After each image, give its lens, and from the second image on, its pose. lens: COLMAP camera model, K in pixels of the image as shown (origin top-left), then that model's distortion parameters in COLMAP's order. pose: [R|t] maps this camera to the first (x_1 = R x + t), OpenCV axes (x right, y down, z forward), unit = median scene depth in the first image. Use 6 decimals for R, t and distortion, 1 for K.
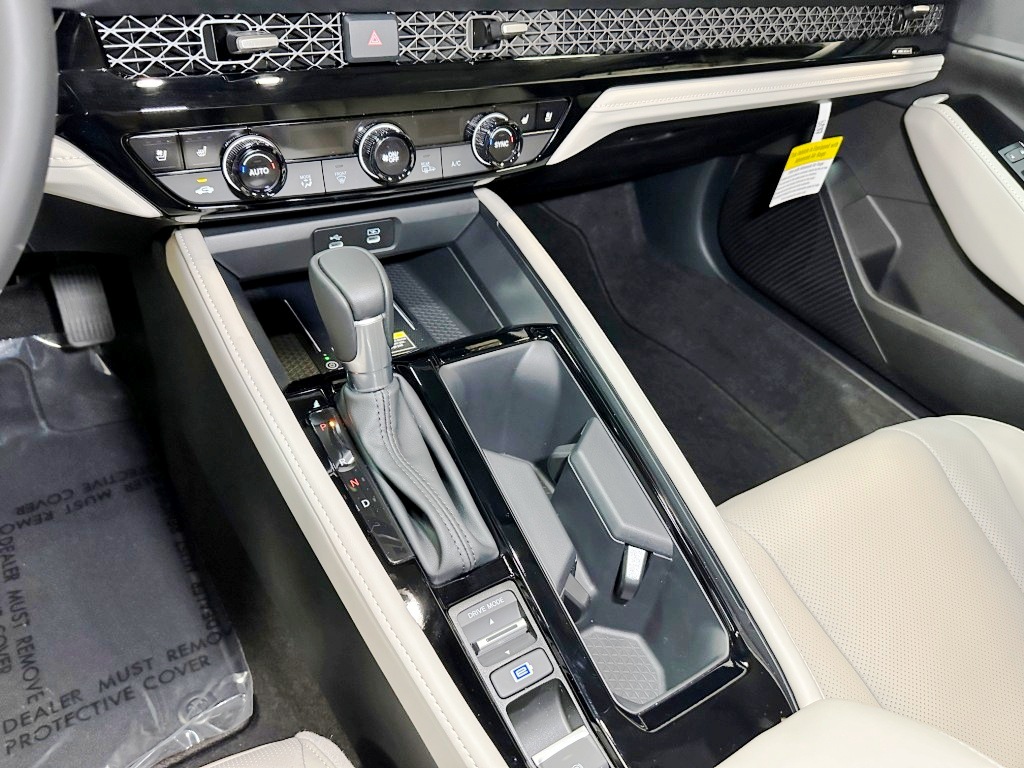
lens RADIAL K [[728.1, 0, 512.0], [0, 728.1, 384.0], [0, 0, 1]] dist [0.075252, -0.106918]
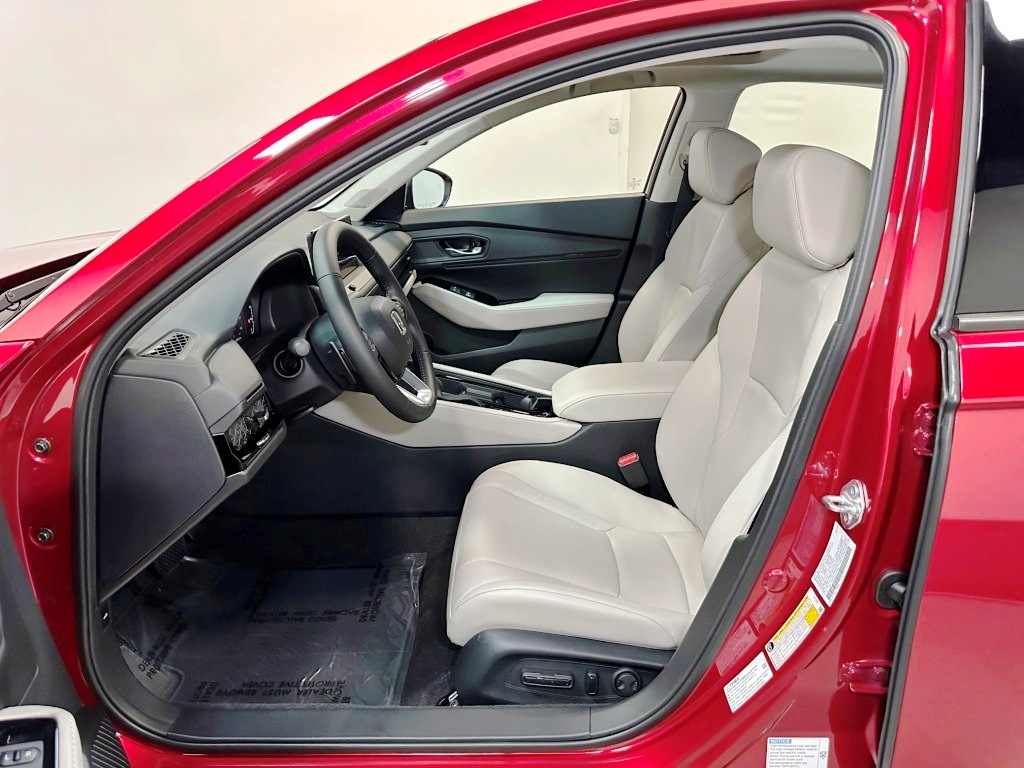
lens RADIAL K [[728.1, 0, 512.0], [0, 728.1, 384.0], [0, 0, 1]] dist [0.075252, -0.106918]
pose [[0.556225, -0.417037, 0.718814, -1.397982], [0.603997, 0.796971, -0.004997, 0.134280], [-0.570790, 0.436941, 0.695184, -0.946558]]
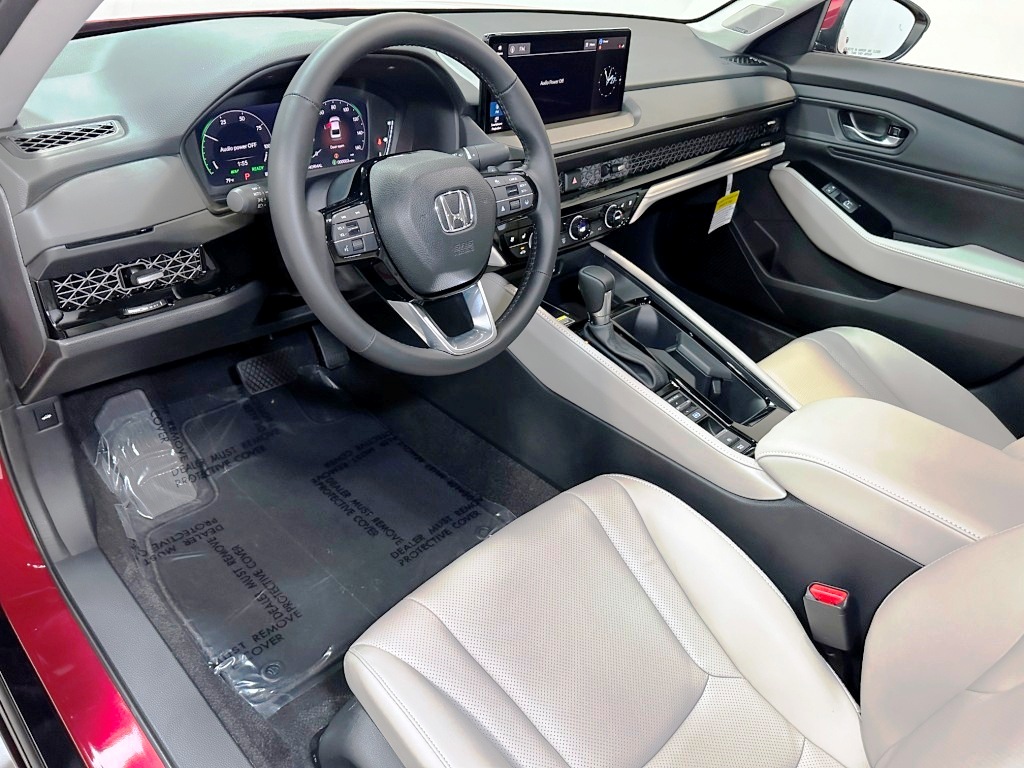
lens RADIAL K [[728.1, 0, 512.0], [0, 728.1, 384.0], [0, 0, 1]] dist [0.075252, -0.106918]
pose [[0.975256, -0.154686, 0.157948, -0.490177], [0.166318, 0.984044, -0.063218, 0.164689], [-0.145649, 0.087923, 0.985422, -0.704828]]
